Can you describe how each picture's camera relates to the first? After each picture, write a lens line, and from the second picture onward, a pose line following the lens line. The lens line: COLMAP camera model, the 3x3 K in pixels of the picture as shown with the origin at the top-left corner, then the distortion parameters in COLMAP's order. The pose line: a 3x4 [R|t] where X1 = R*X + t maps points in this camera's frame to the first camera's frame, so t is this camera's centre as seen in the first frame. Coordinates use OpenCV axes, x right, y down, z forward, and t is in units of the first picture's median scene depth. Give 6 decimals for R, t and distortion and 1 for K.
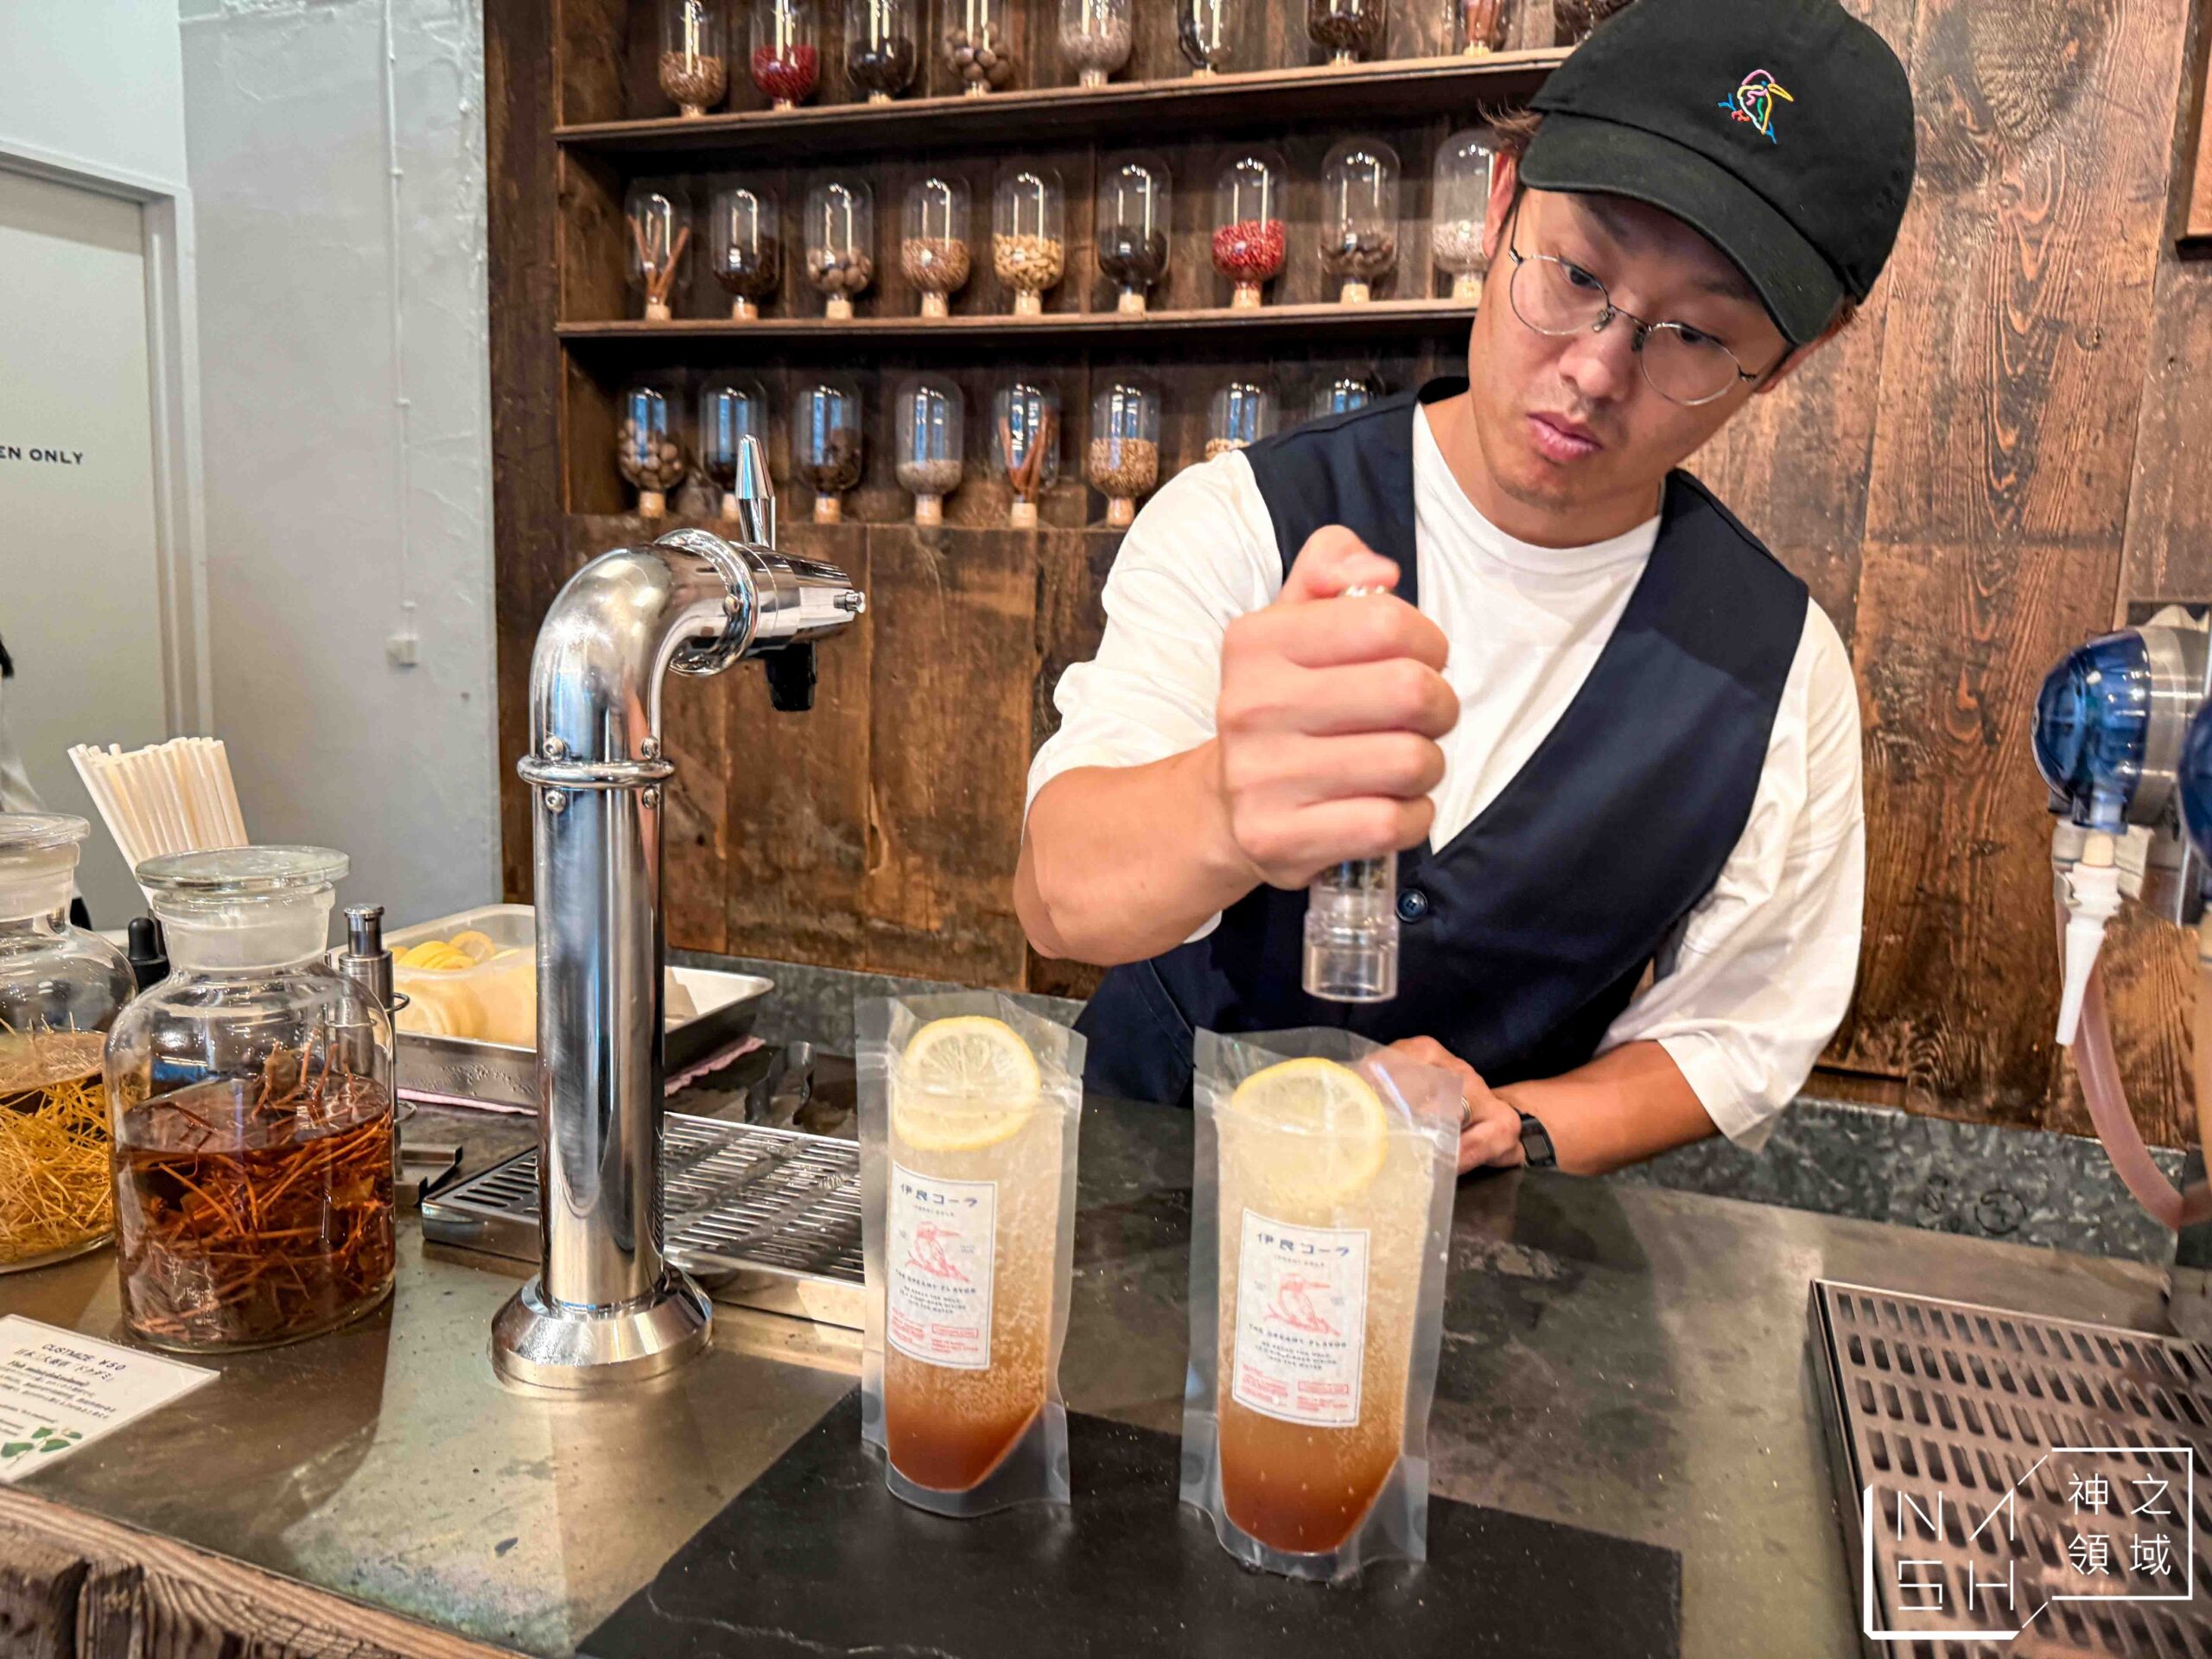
lens RADIAL K [[1571.4, 0, 1080.1], [0, 1571.4, 829.5], [0, 0, 1]] dist [-0.006552, -0.002686]
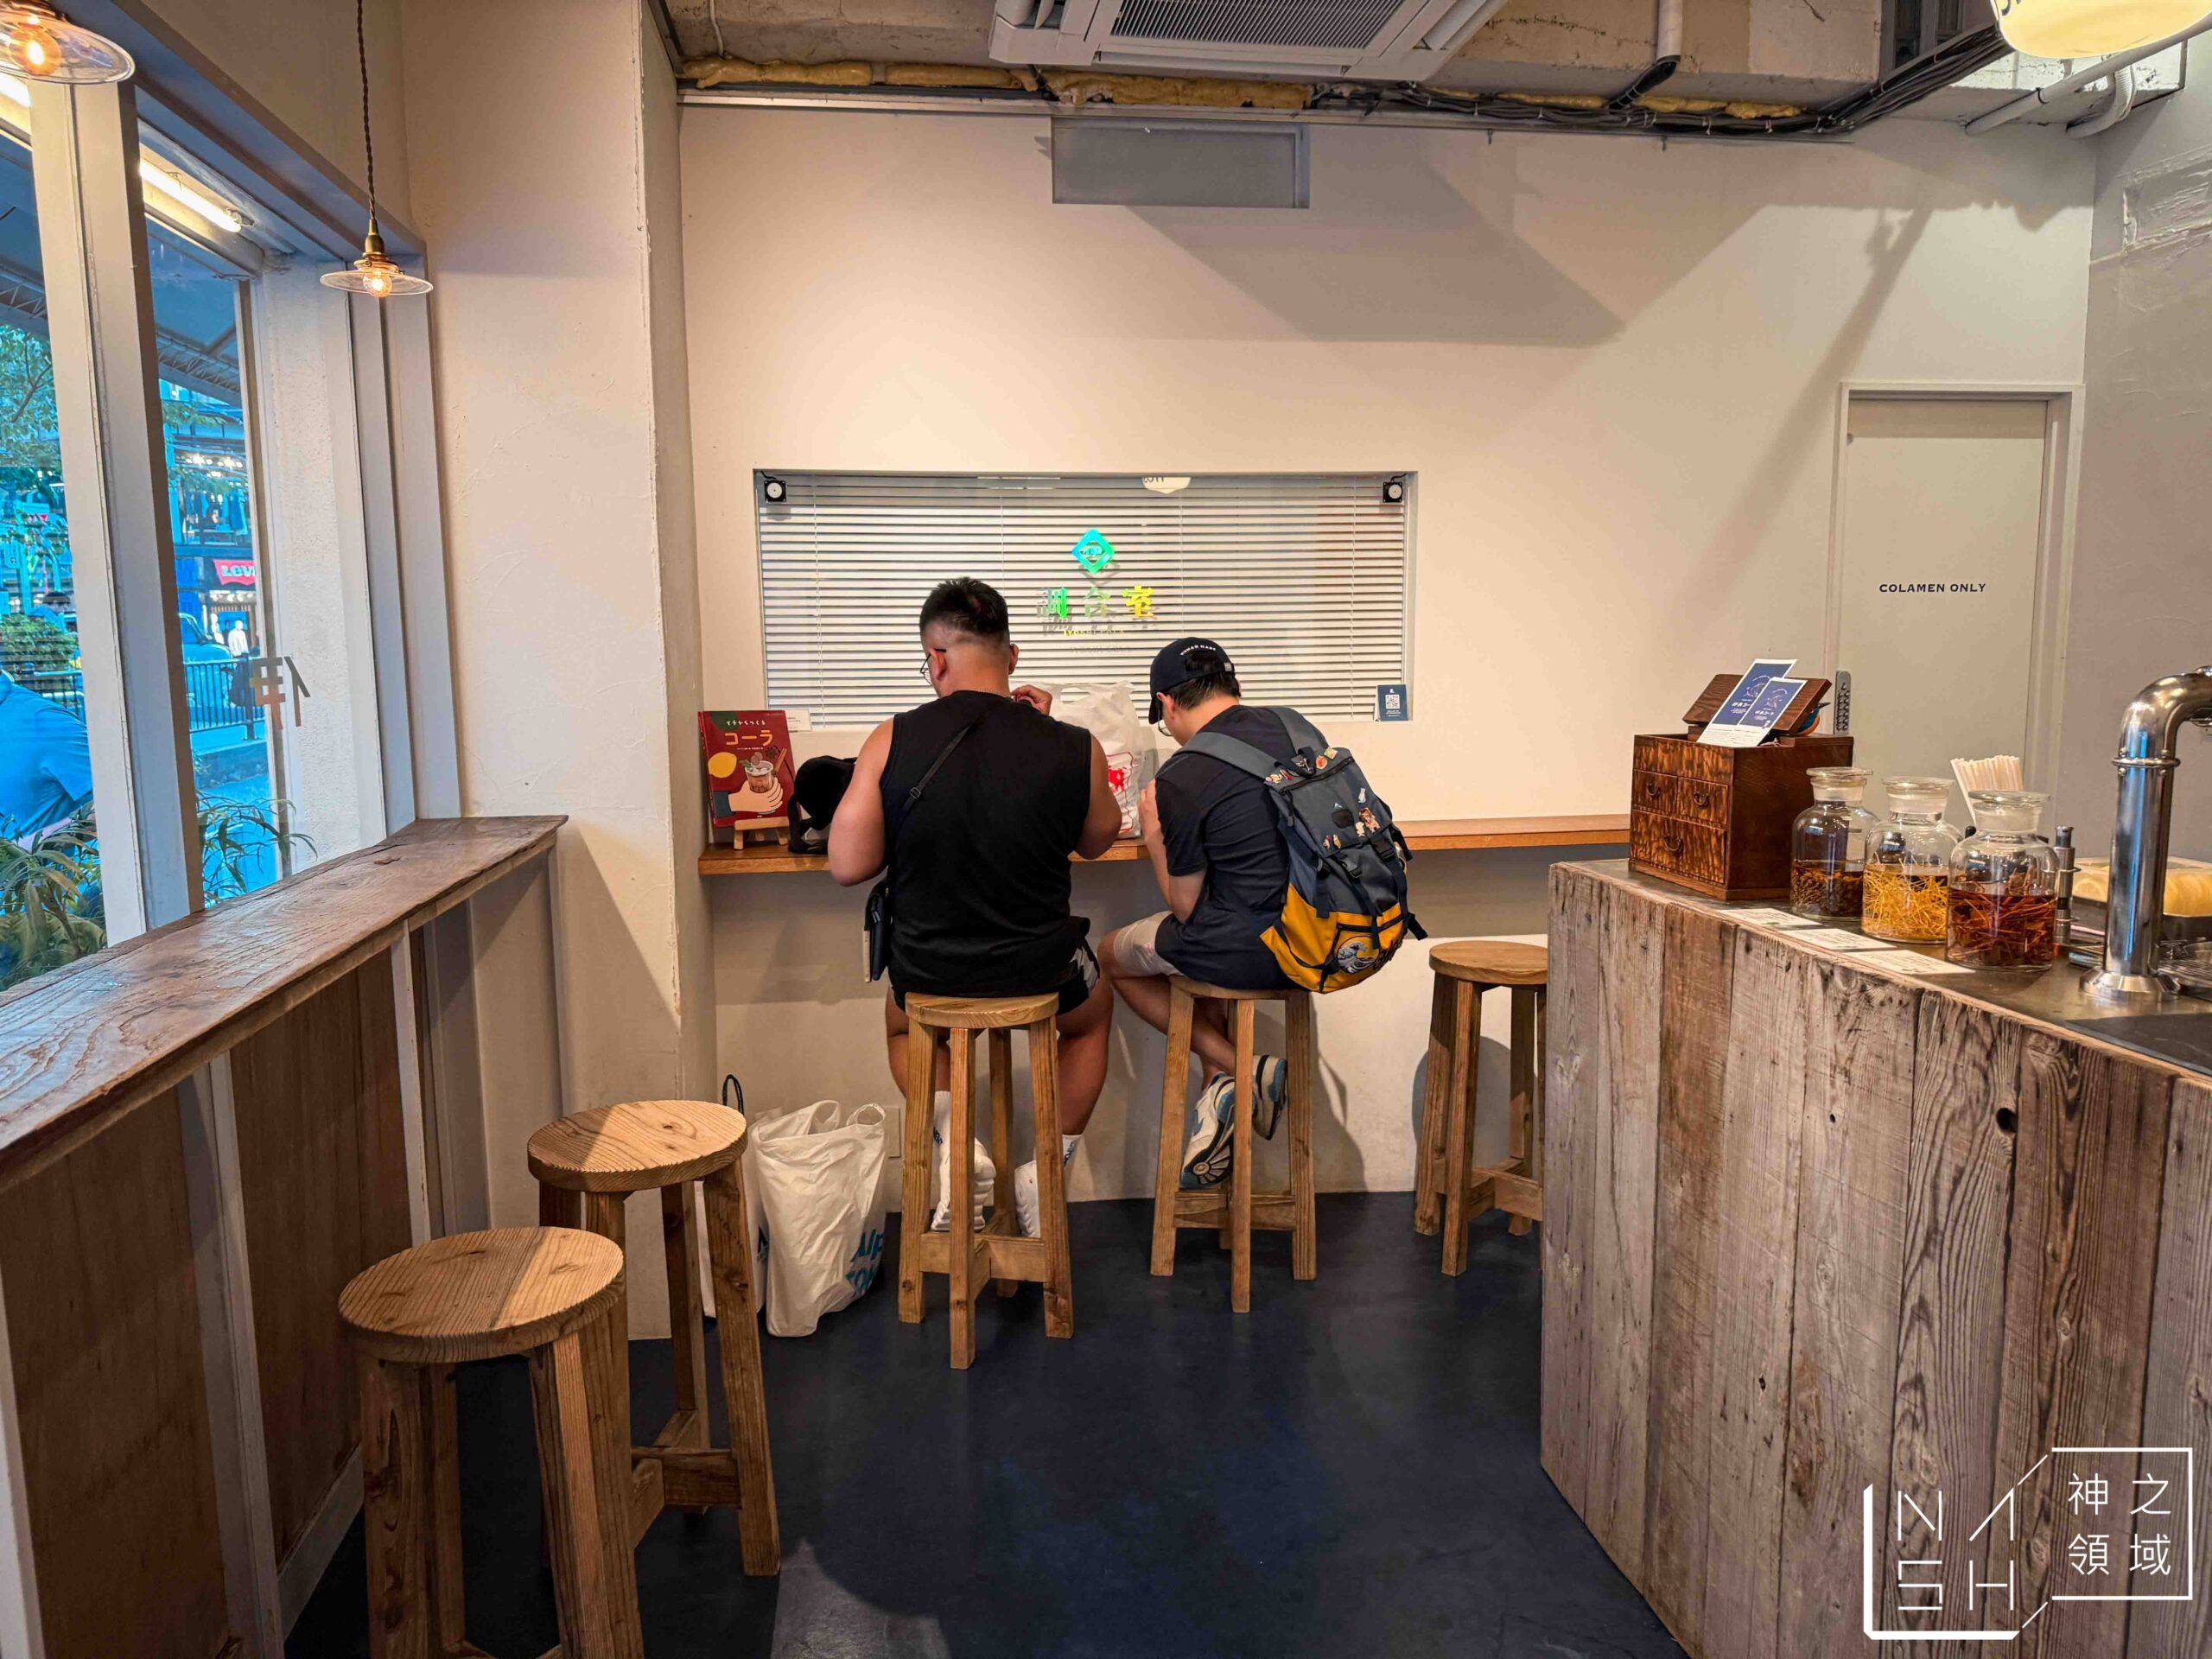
lens RADIAL K [[1571.4, 0, 1080.1], [0, 1571.4, 829.5], [0, 0, 1]] dist [-0.006552, -0.002686]
pose [[0.467691, 0.065326, -0.881475, 0.398707], [-0.106920, 0.994123, 0.016946, 0.074914], [0.877402, 0.086322, 0.471927, -0.603482]]
